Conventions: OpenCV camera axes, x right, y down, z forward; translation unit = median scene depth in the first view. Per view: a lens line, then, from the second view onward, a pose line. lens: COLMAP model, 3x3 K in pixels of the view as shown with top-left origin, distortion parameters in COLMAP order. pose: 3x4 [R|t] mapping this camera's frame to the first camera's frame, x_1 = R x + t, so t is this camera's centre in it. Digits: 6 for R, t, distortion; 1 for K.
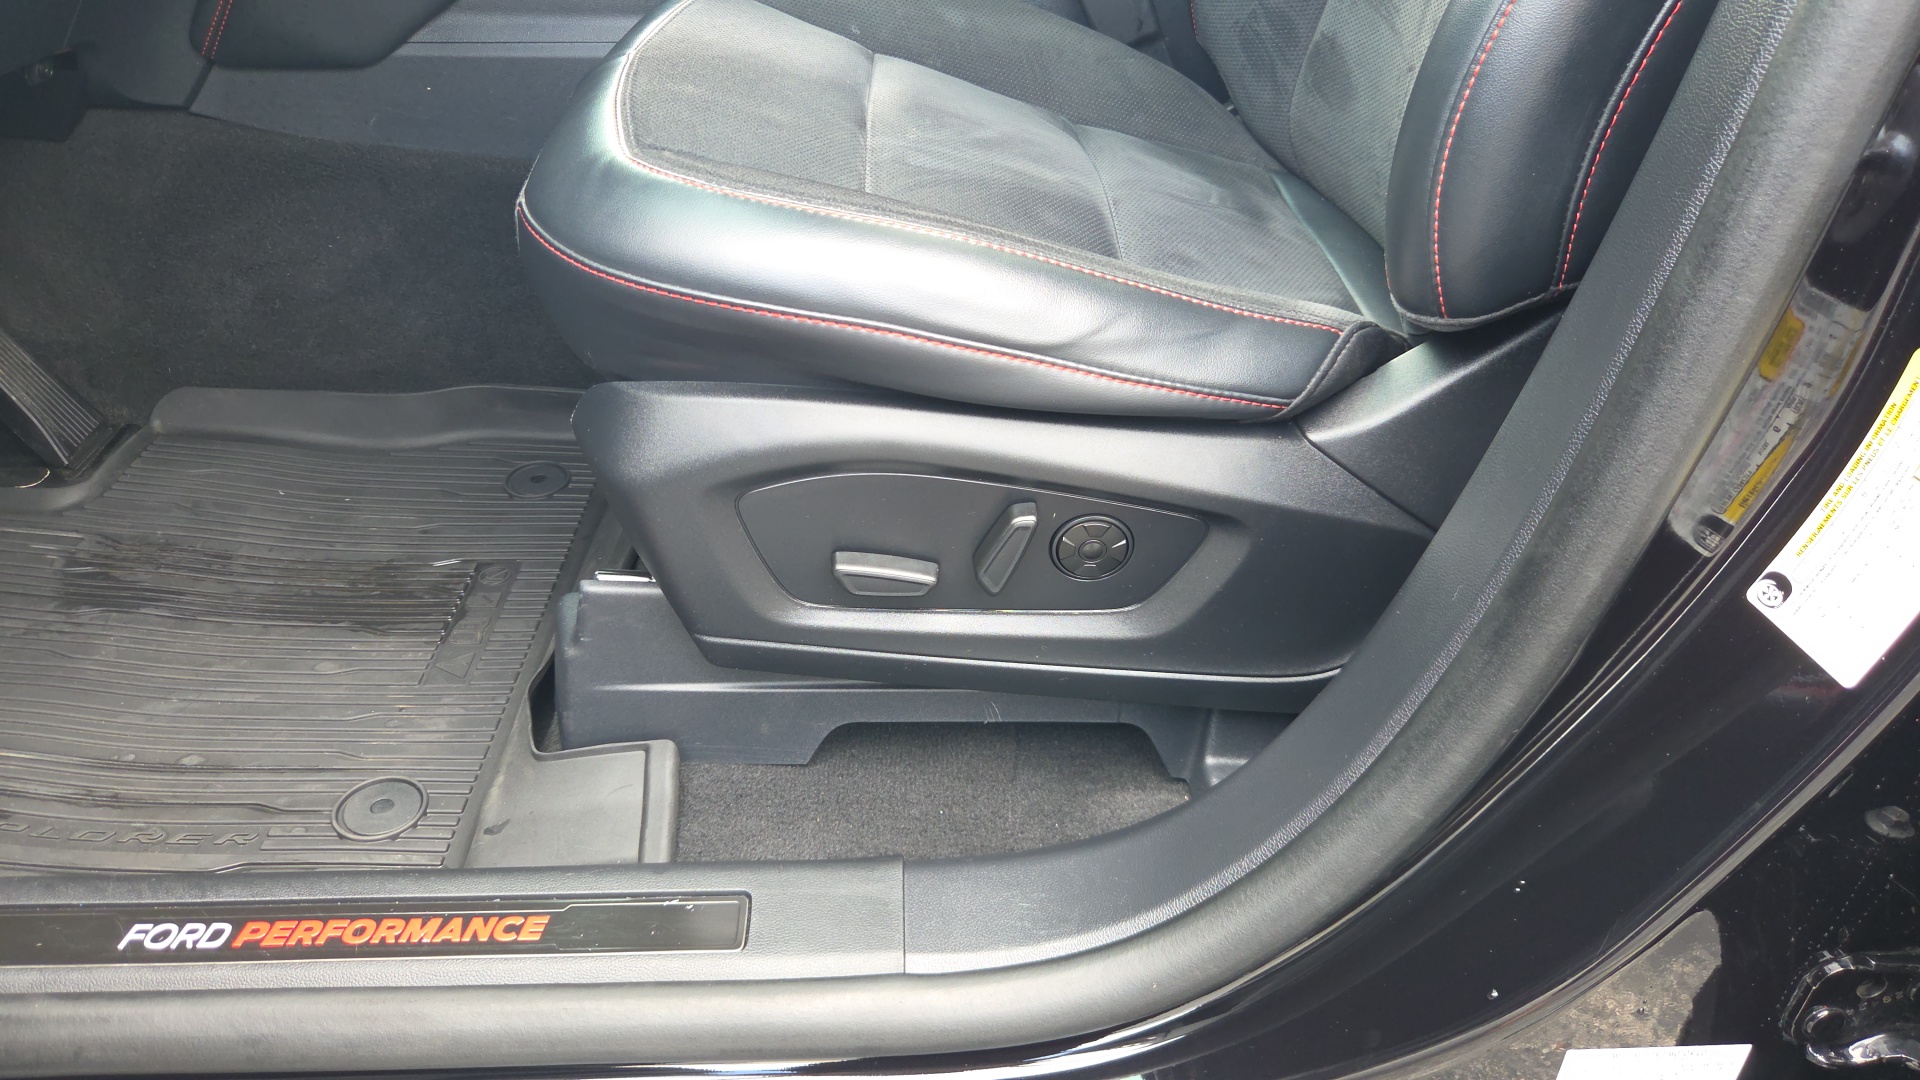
lens RADIAL K [[1301.5, 0, 962.0], [0, 1301.5, 515.5], [0, 0, 1]] dist [0.059630, -0.058517]
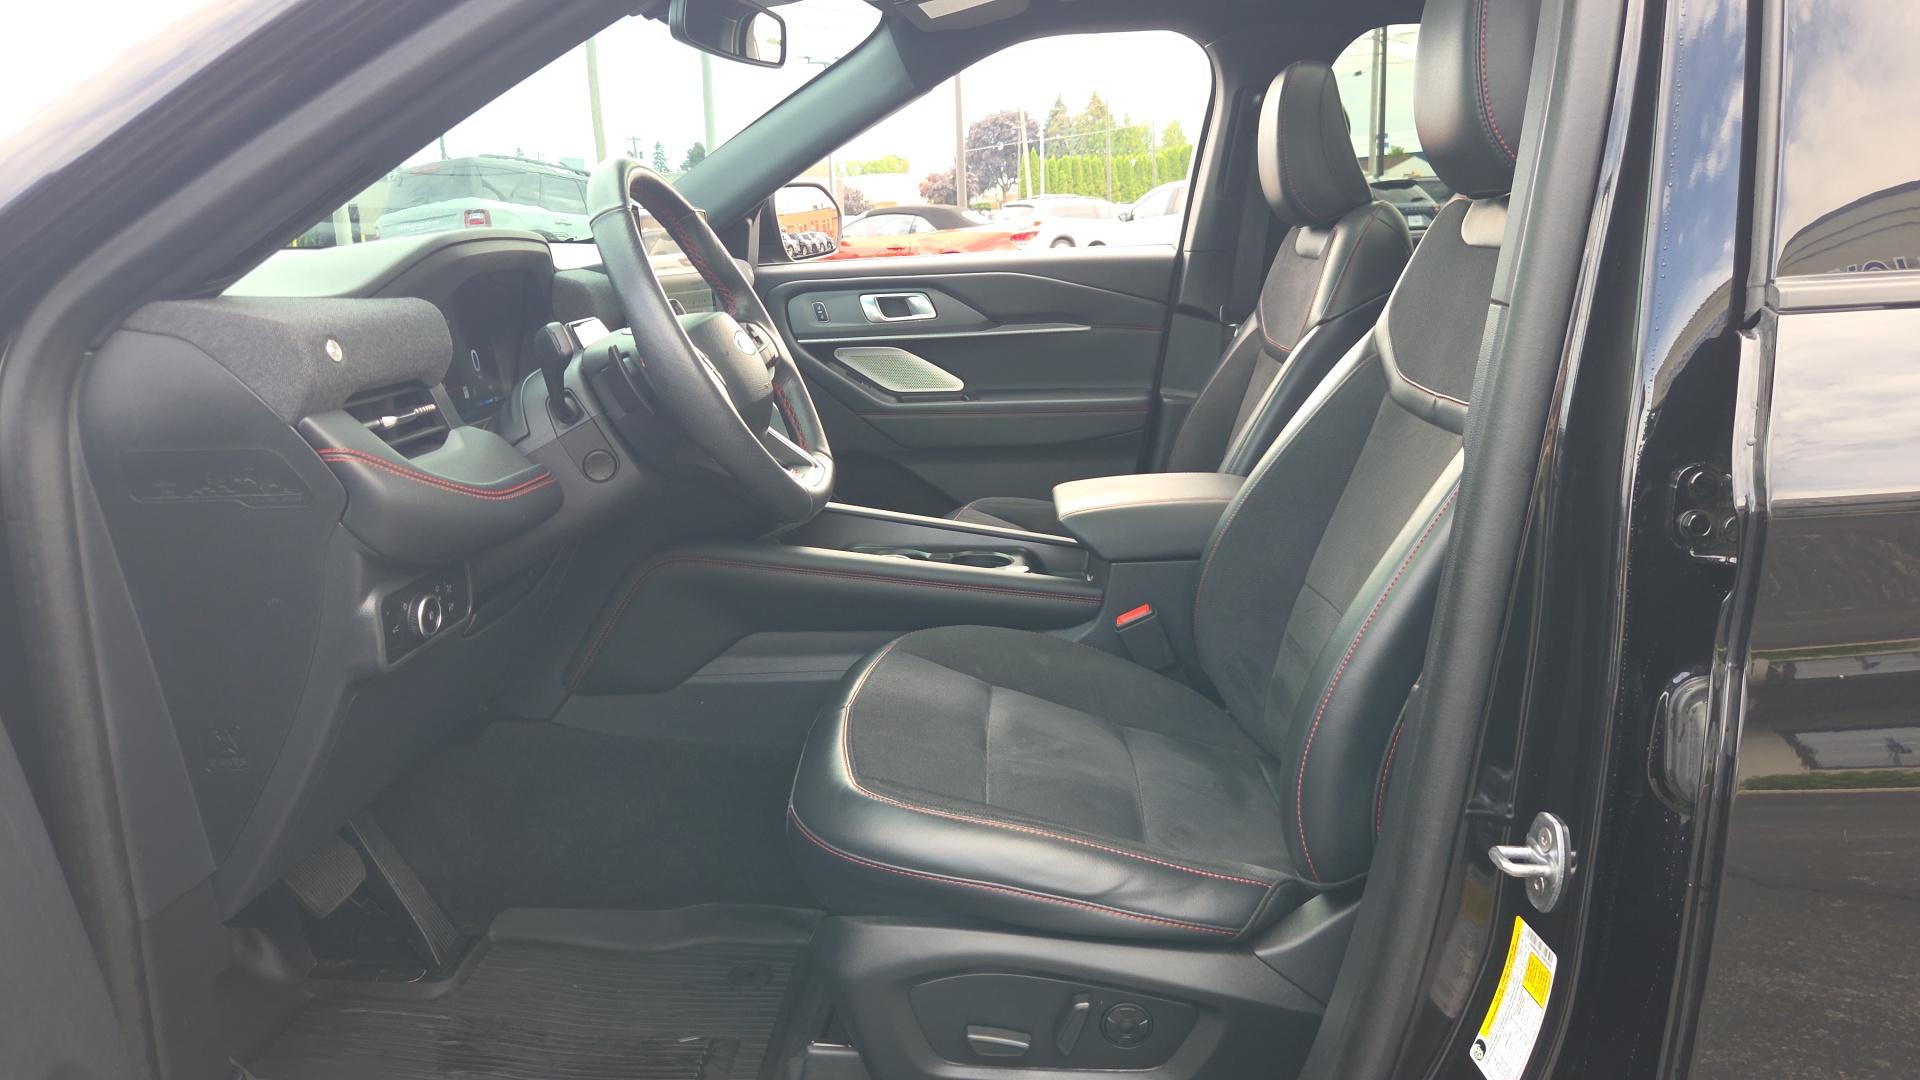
lens RADIAL K [[1288.2, 0, 957.5], [0, 1288.2, 508.4], [0, 0, 1]] dist [0.072564, -0.055639]
pose [[0.995869, -0.024949, -0.087306, 0.041989], [-0.008386, 0.932131, -0.362024, 0.012424], [0.090413, 0.361261, 0.928071, -0.646217]]
